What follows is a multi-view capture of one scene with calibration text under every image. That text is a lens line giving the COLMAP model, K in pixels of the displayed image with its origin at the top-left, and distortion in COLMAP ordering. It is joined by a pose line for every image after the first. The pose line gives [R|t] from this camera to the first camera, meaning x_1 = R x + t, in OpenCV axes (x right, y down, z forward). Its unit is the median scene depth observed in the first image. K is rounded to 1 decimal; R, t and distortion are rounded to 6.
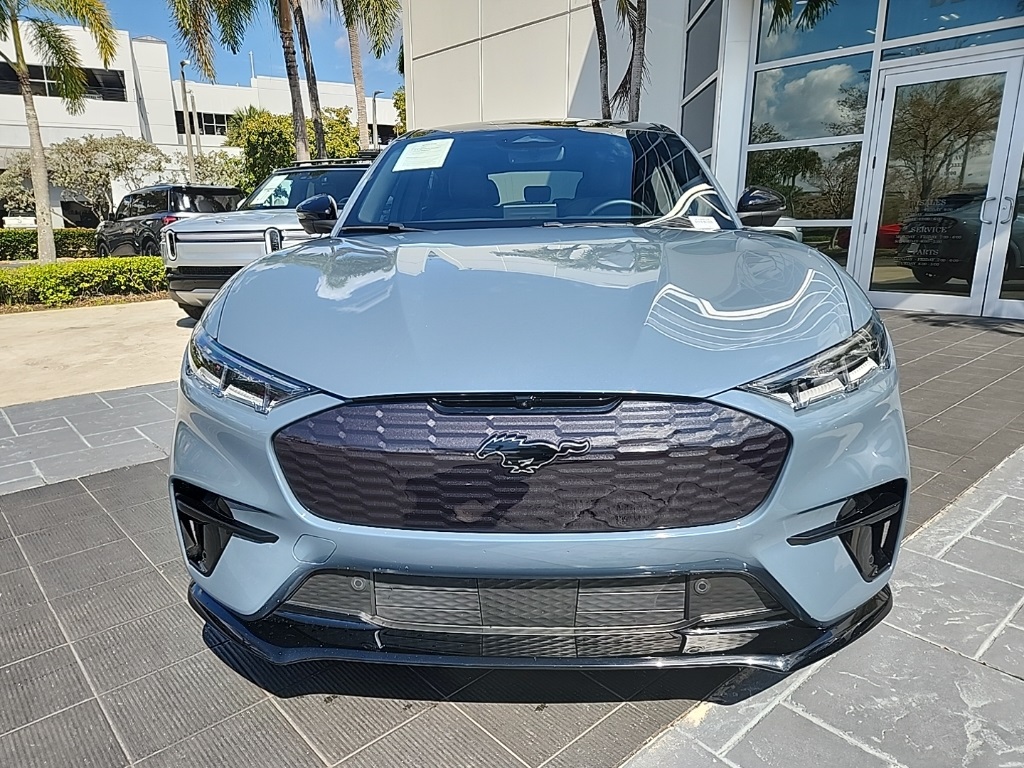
lens RADIAL K [[691.3, 0, 524.2], [0, 691.3, 384.6], [0, 0, 1]] dist [0.096557, -0.084360]
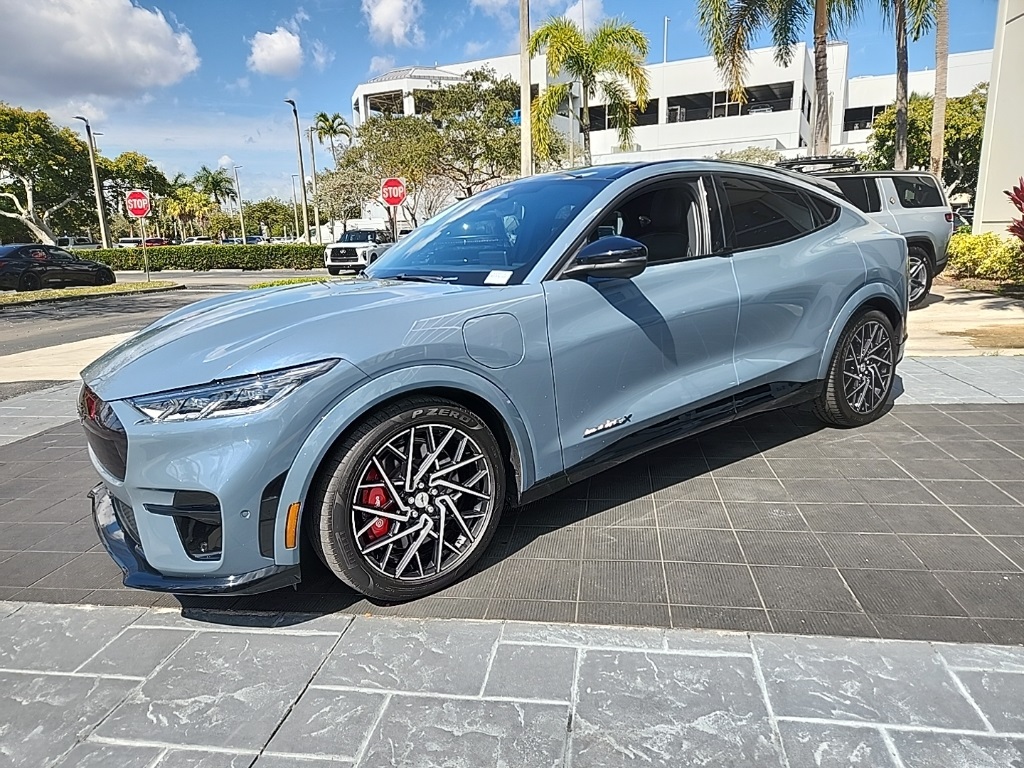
lens RADIAL K [[680.9, 0, 512.0], [0, 680.9, 384.0], [0, 0, 1]] dist [0.092933, -0.089162]
pose [[0.621971, 0.149851, -0.768568, 0.199807], [-0.140080, 0.986978, 0.079074, -0.028363], [0.770409, 0.058480, 0.634862, 0.062850]]
